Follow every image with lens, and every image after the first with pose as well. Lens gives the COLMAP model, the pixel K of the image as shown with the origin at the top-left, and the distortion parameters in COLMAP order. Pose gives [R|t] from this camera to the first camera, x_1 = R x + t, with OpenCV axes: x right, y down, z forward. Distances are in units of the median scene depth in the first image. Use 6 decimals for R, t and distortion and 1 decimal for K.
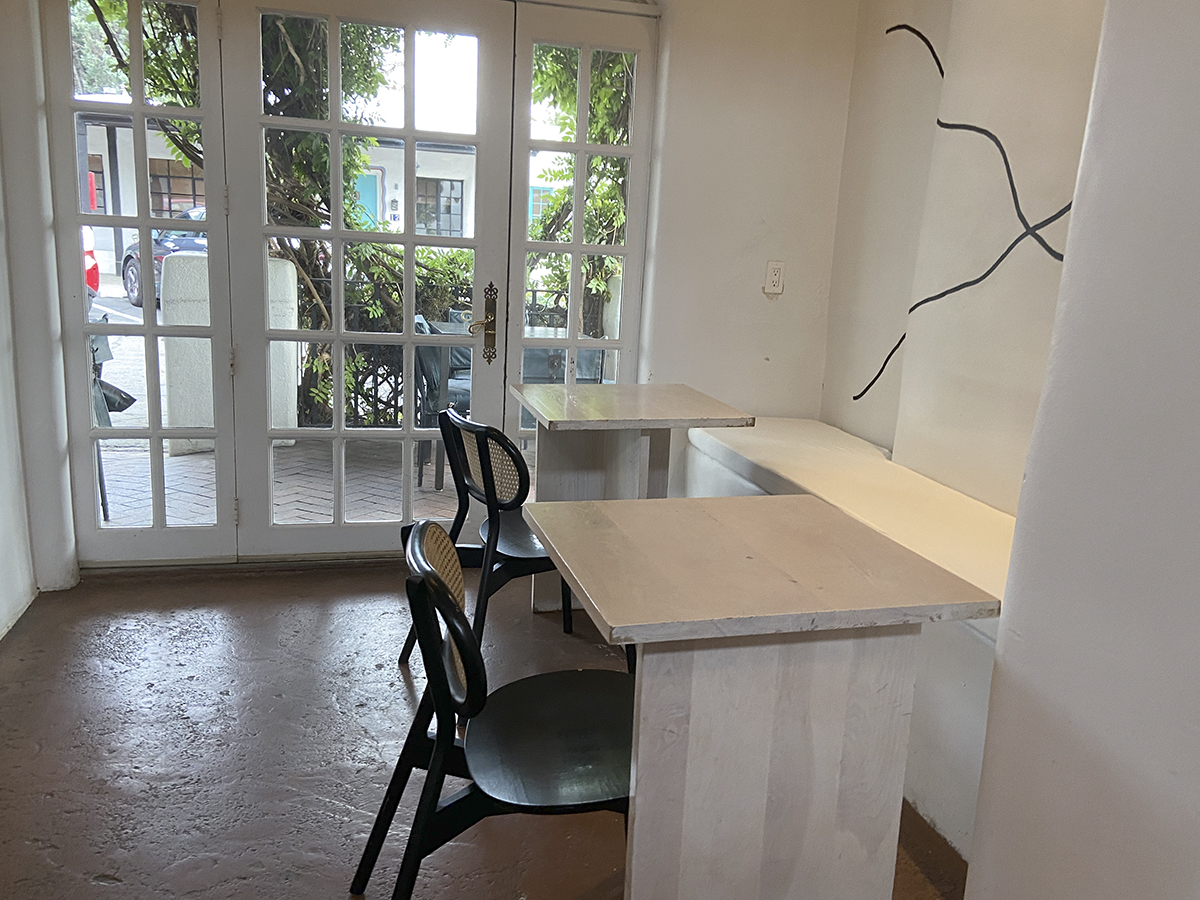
lens RADIAL K [[914.9, 0, 600.4], [0, 914.9, 447.2], [0, 0, 1]] dist [0.047610, -0.062446]
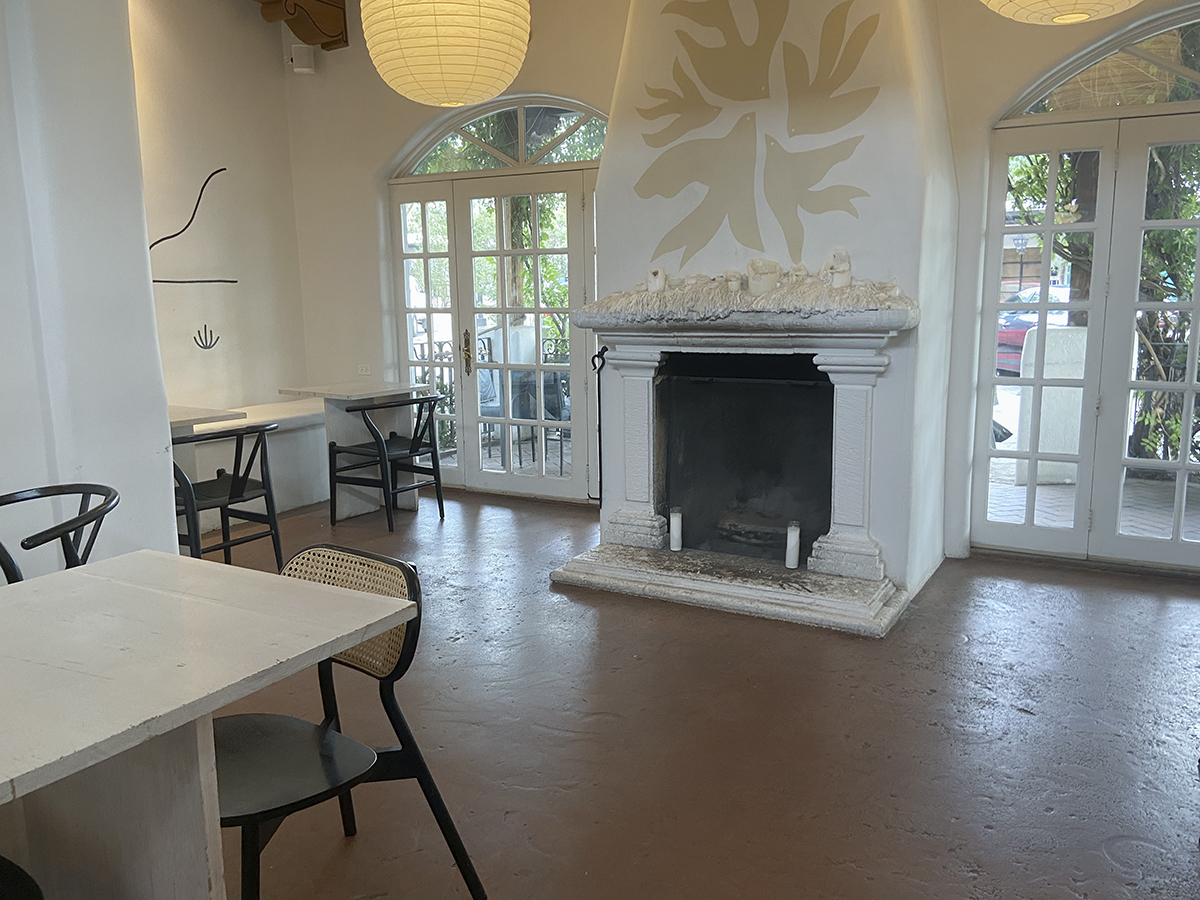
lens RADIAL K [[914.9, 0, 608.7], [0, 914.9, 451.8], [0, 0, 1]] dist [0.047610, -0.062446]
pose [[0.709652, 0.054188, -0.702466, 0.030165], [-0.105409, 0.993982, -0.029812, 0.075258], [0.696623, 0.095202, 0.711093, -0.369157]]
